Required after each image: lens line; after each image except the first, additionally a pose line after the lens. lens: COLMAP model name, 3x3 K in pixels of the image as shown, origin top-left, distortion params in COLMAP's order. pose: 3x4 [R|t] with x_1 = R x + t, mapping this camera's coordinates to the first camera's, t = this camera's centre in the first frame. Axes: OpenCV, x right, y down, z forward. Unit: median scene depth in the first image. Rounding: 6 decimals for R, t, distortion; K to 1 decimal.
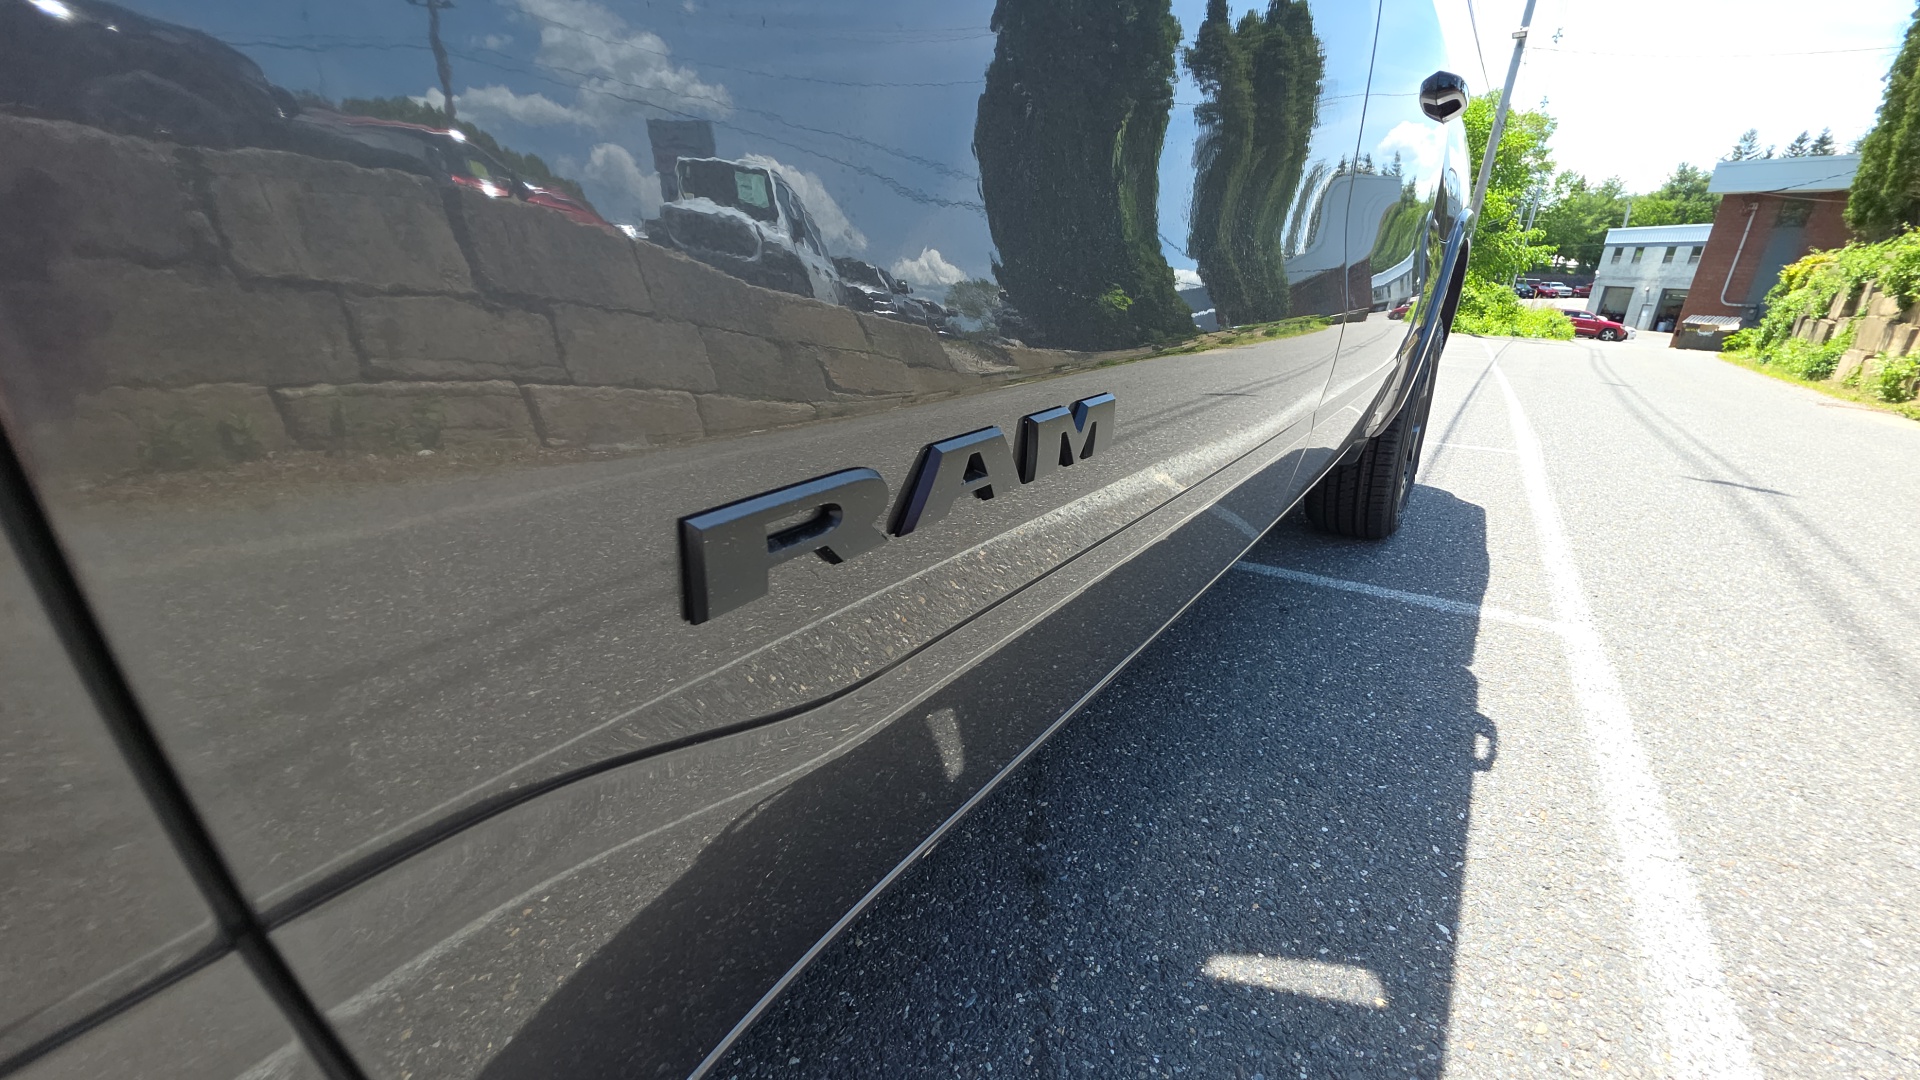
lens RADIAL K [[783.0, 0, 952.5], [0, 783.0, 544.2], [0, 0, 1]] dist [0.012700, -0.008349]
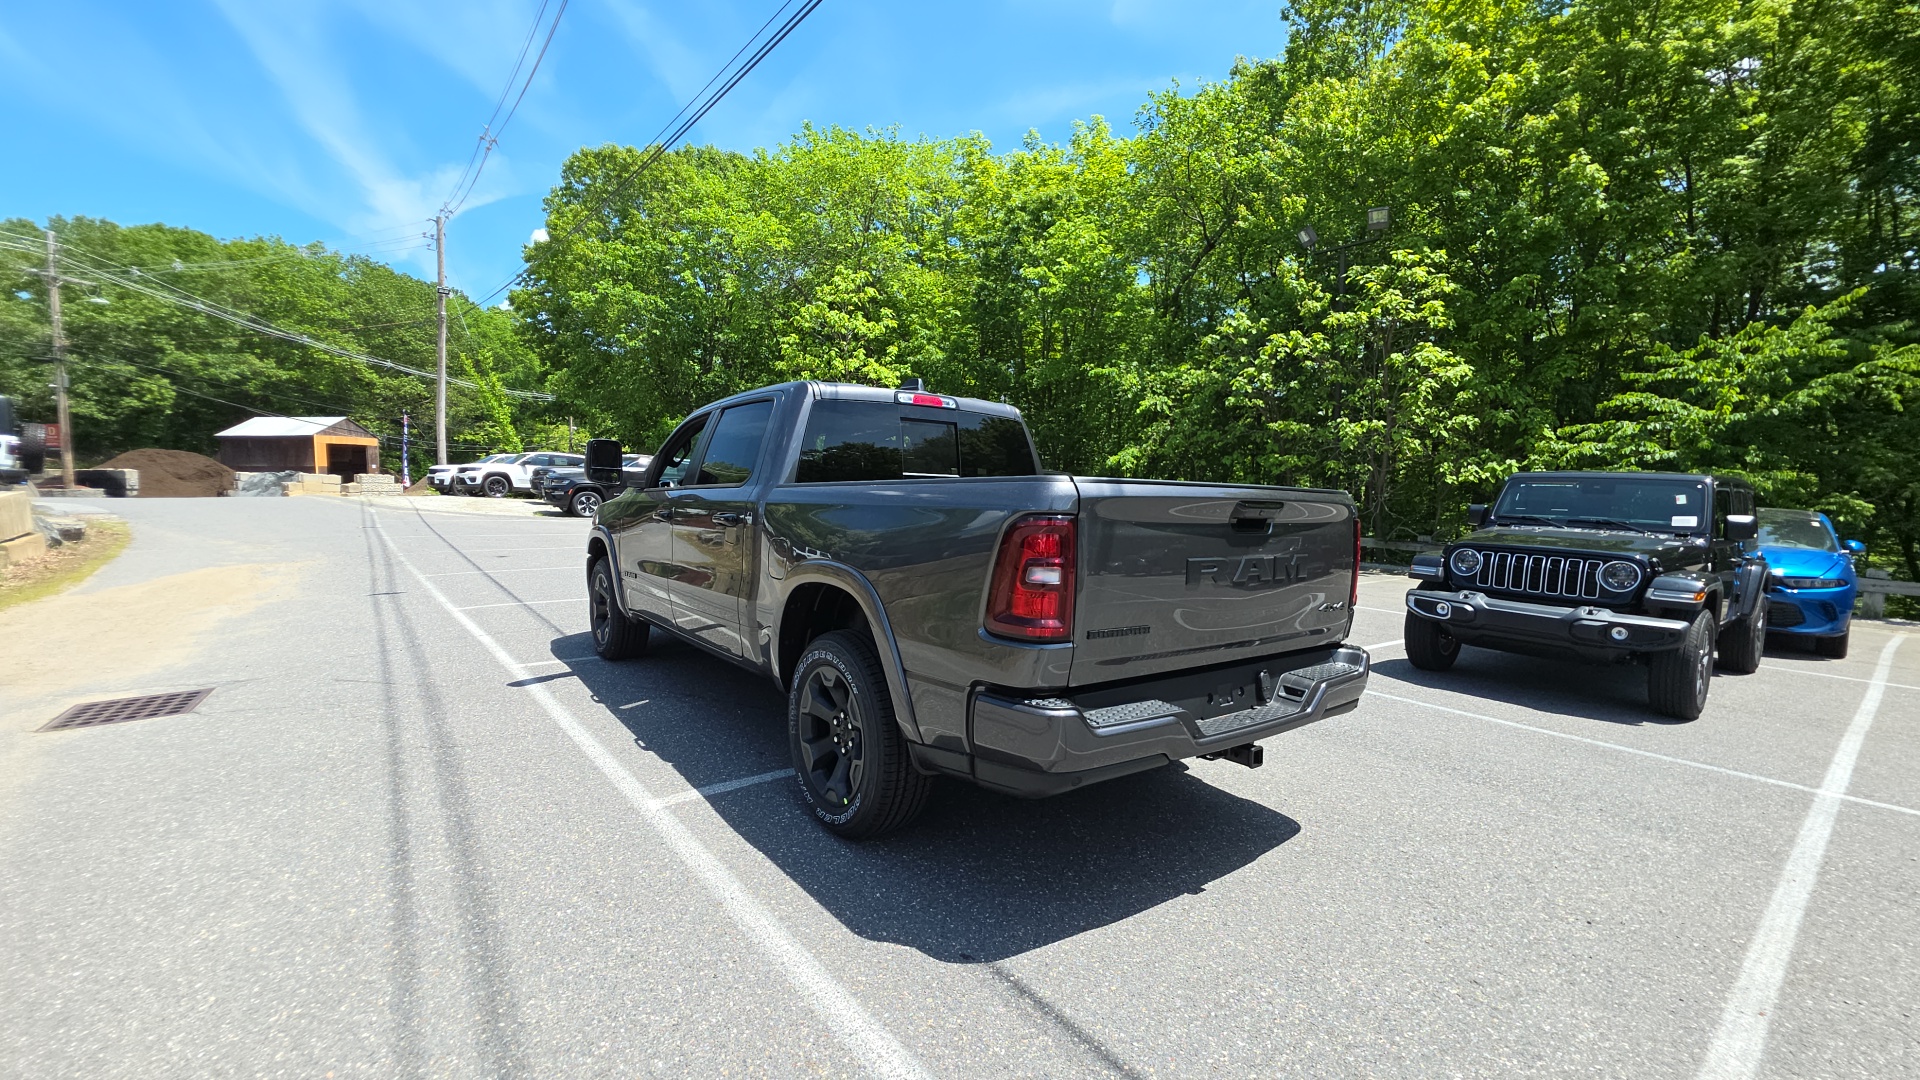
lens RADIAL K [[783.0, 0, 949.7], [0, 783.0, 546.8], [0, 0, 1]] dist [0.012700, -0.008349]
pose [[-0.326133, 0.027705, -0.944918, 0.393515], [-0.334012, 0.931719, 0.142600, -0.153677], [0.884349, 0.362121, -0.294610, 0.341736]]
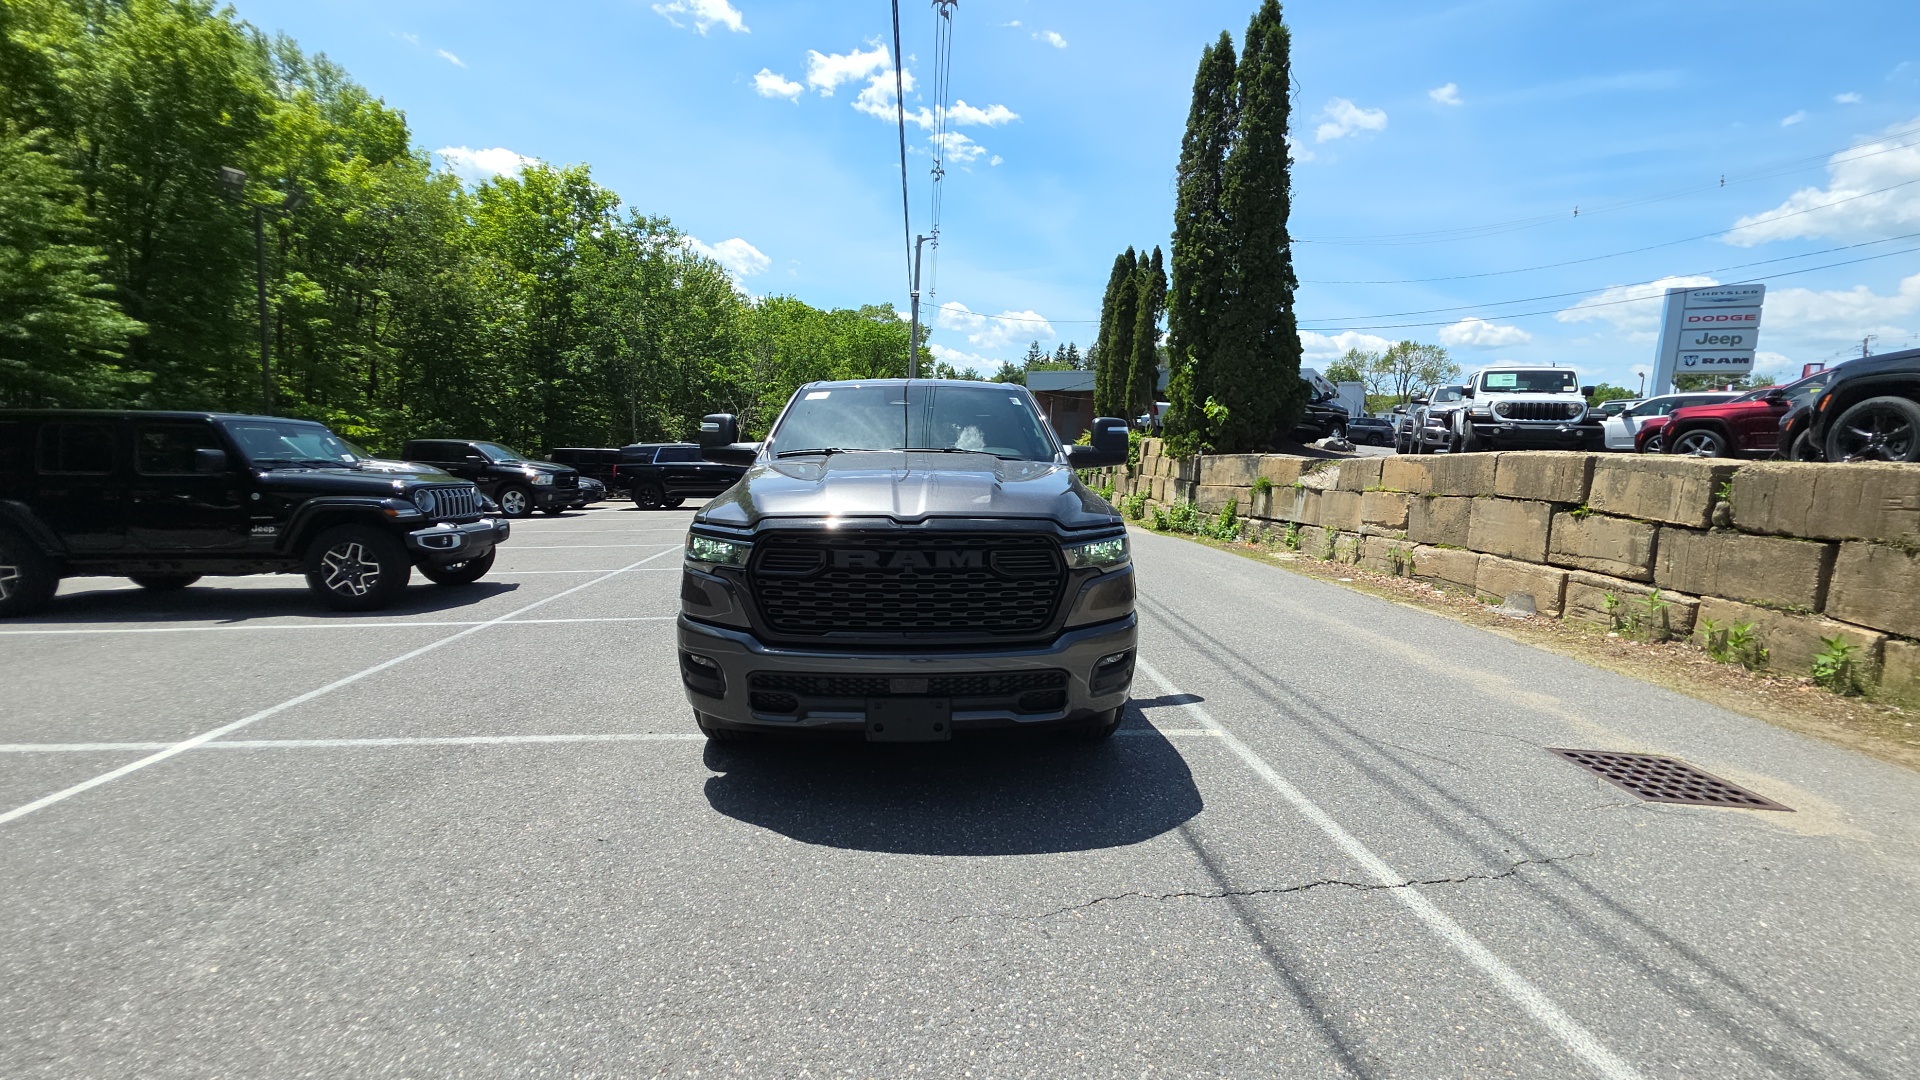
lens RADIAL K [[783.0, 0, 953.6], [0, 783.0, 542.6], [0, 0, 1]] dist [0.012700, -0.008349]
pose [[0.802808, -0.091733, 0.589139, -0.311477], [0.202338, 0.971373, -0.124472, 0.024820], [-0.560856, 0.219132, 0.798387, -0.282218]]
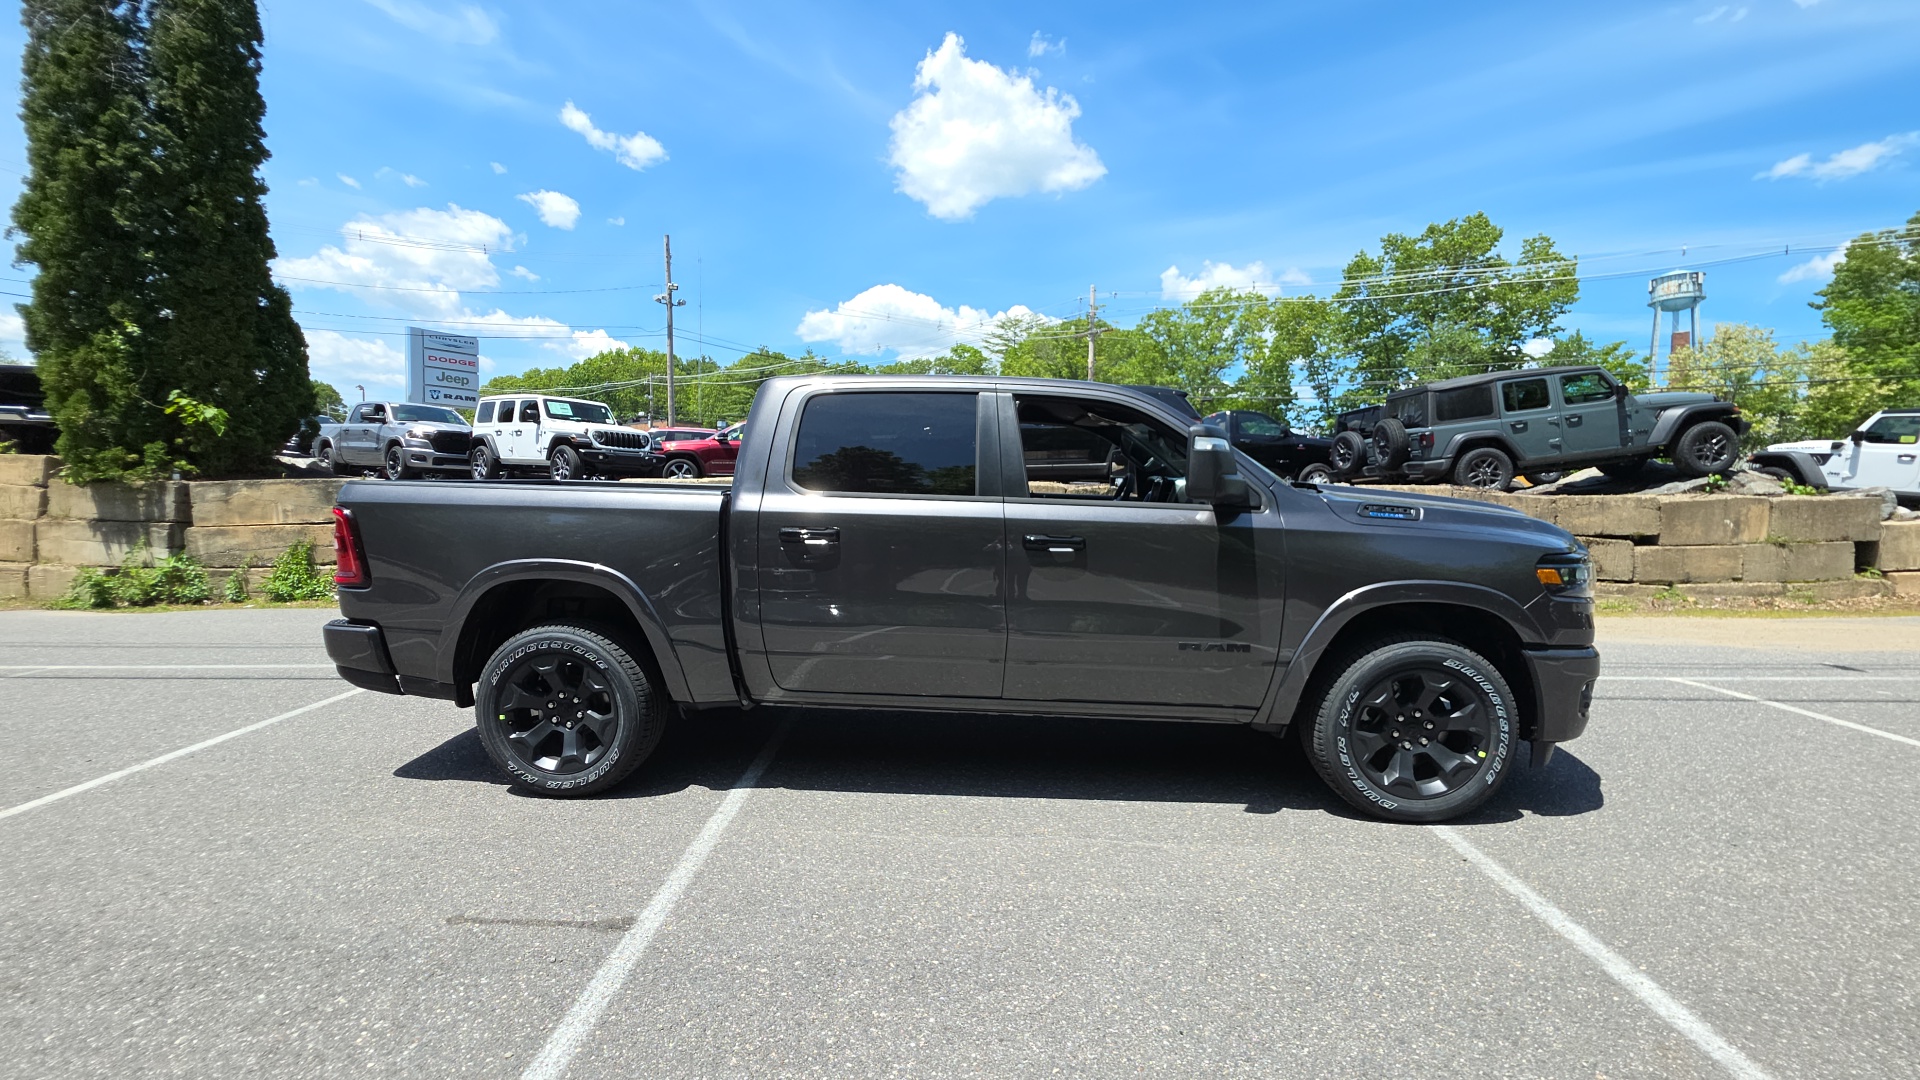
lens RADIAL K [[783.0, 0, 947.0], [0, 783.0, 540.7], [0, 0, 1]] dist [0.012700, -0.008349]
pose [[-0.504661, -0.097095, 0.857840, -0.349387], [0.254580, 0.932733, 0.255339, -0.178438], [-0.824928, 0.347249, -0.445995, 0.328407]]
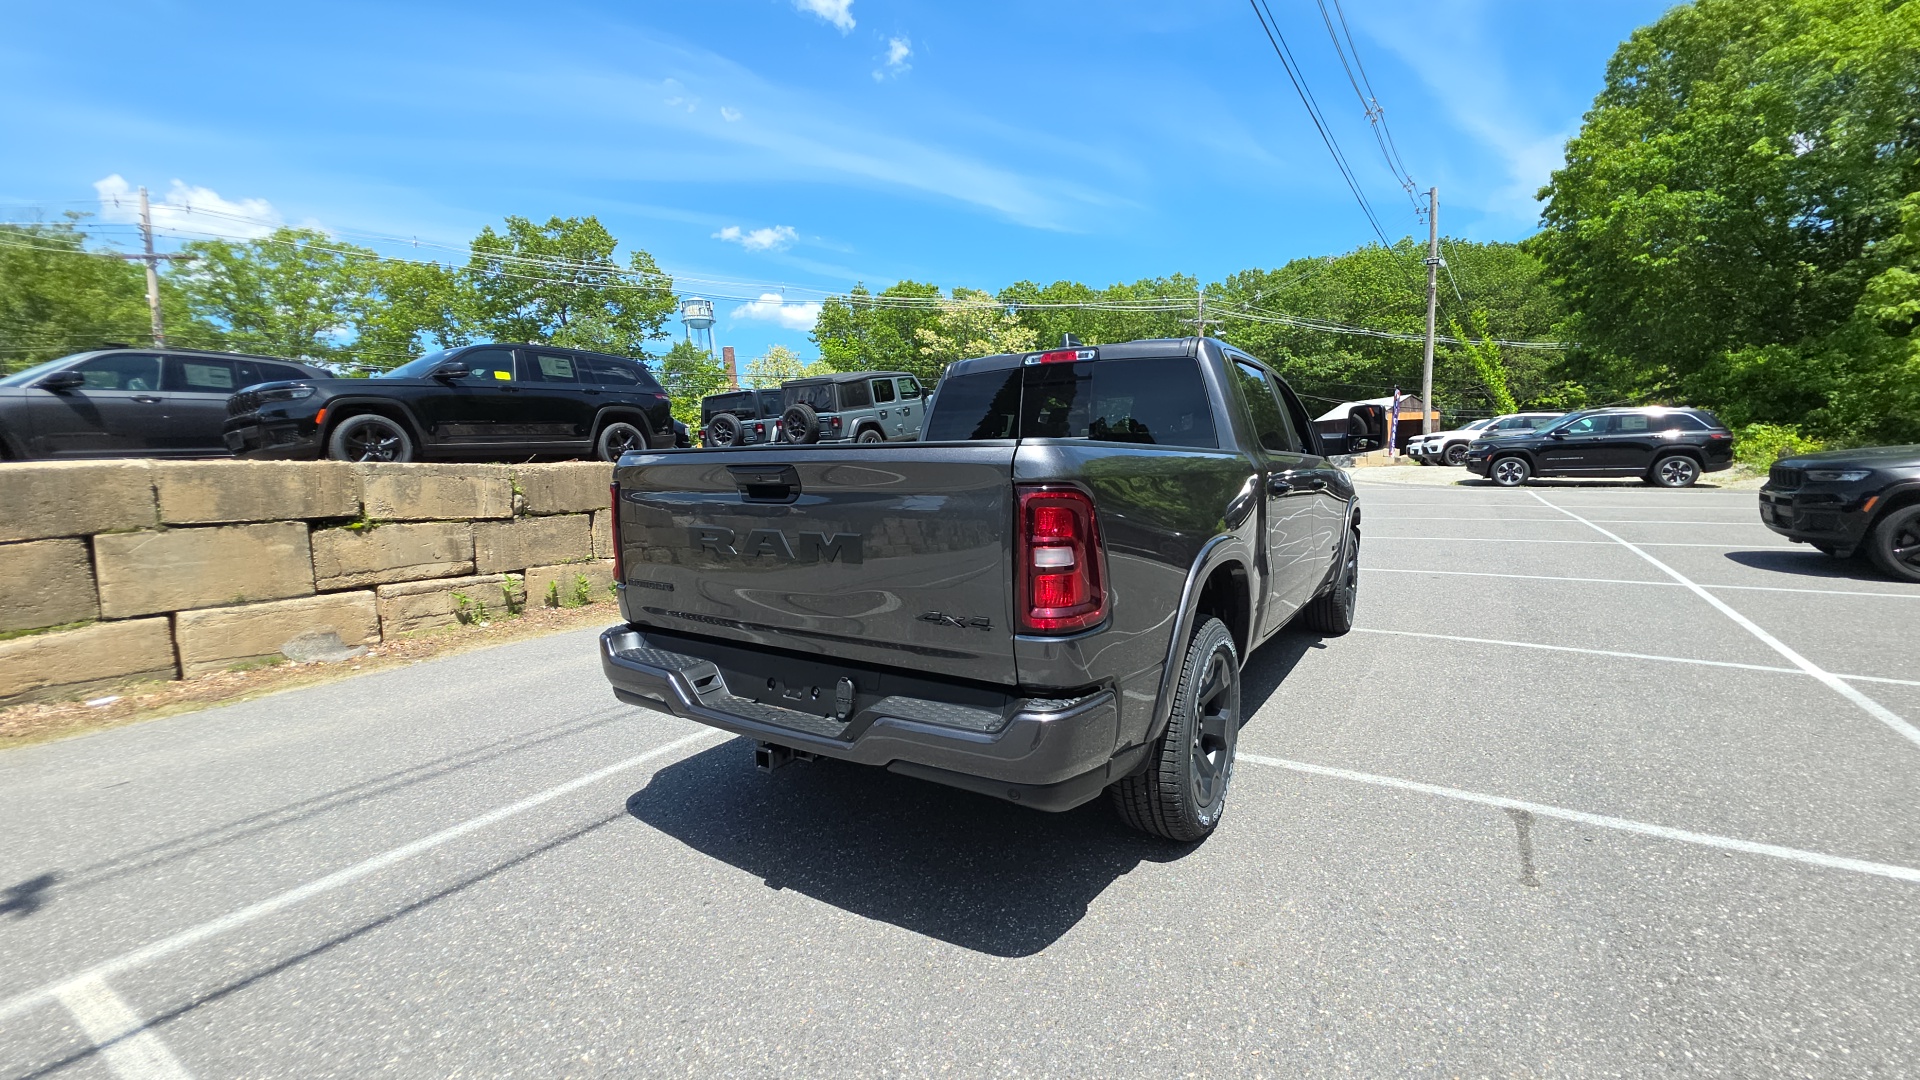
lens RADIAL K [[783.0, 0, 949.5], [0, 783.0, 545.6], [0, 0, 1]] dist [0.012700, -0.008349]
pose [[-0.999835, -0.006140, -0.017098, 0.086952], [-0.012734, 0.908105, 0.418549, -0.232183], [0.012957, 0.418698, -0.908033, 0.547632]]
